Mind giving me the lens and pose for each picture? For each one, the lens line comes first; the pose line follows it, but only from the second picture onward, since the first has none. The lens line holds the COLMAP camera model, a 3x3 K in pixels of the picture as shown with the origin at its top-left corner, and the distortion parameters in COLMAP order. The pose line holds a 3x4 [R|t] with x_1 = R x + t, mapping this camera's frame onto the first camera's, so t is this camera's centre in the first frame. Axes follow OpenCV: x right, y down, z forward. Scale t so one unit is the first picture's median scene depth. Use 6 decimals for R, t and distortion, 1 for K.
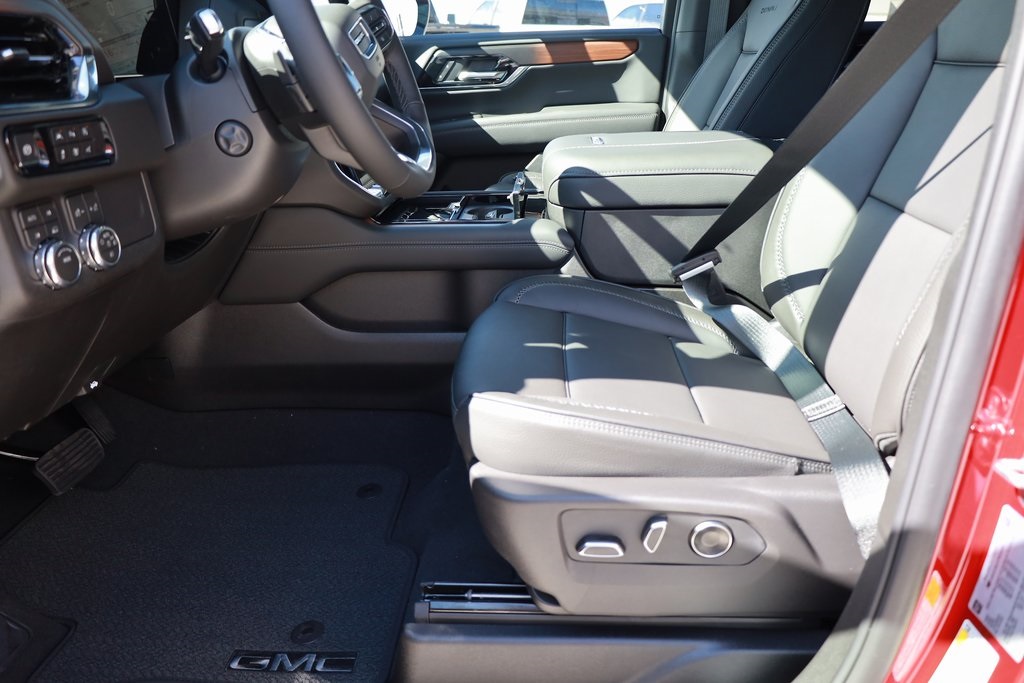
lens RADIAL K [[755.1, 0, 511.0], [0, 755.1, 358.9], [0, 0, 1]] dist [-0.026294, 0.000923]
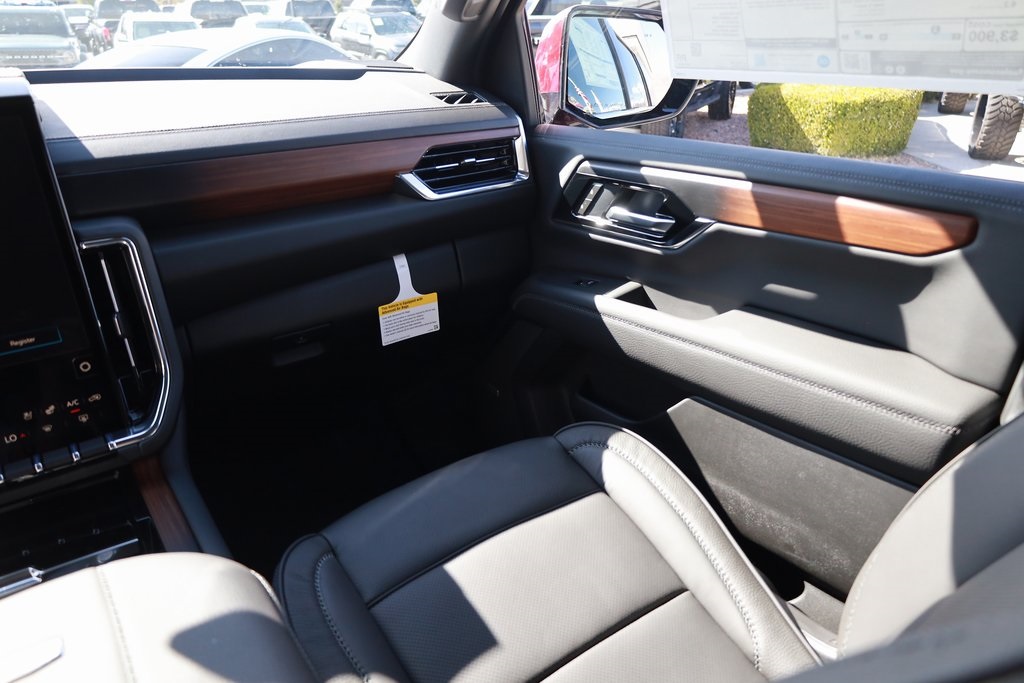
lens RADIAL K [[698.5, 0, 513.5], [0, 698.5, 342.6], [0, 0, 1]] dist [-0.020054, 0.001417]
pose [[0.630266, 0.327833, -0.703769, 0.280089], [-0.289297, 0.940362, 0.178962, -0.364504], [0.720467, 0.090804, 0.687519, 0.623835]]
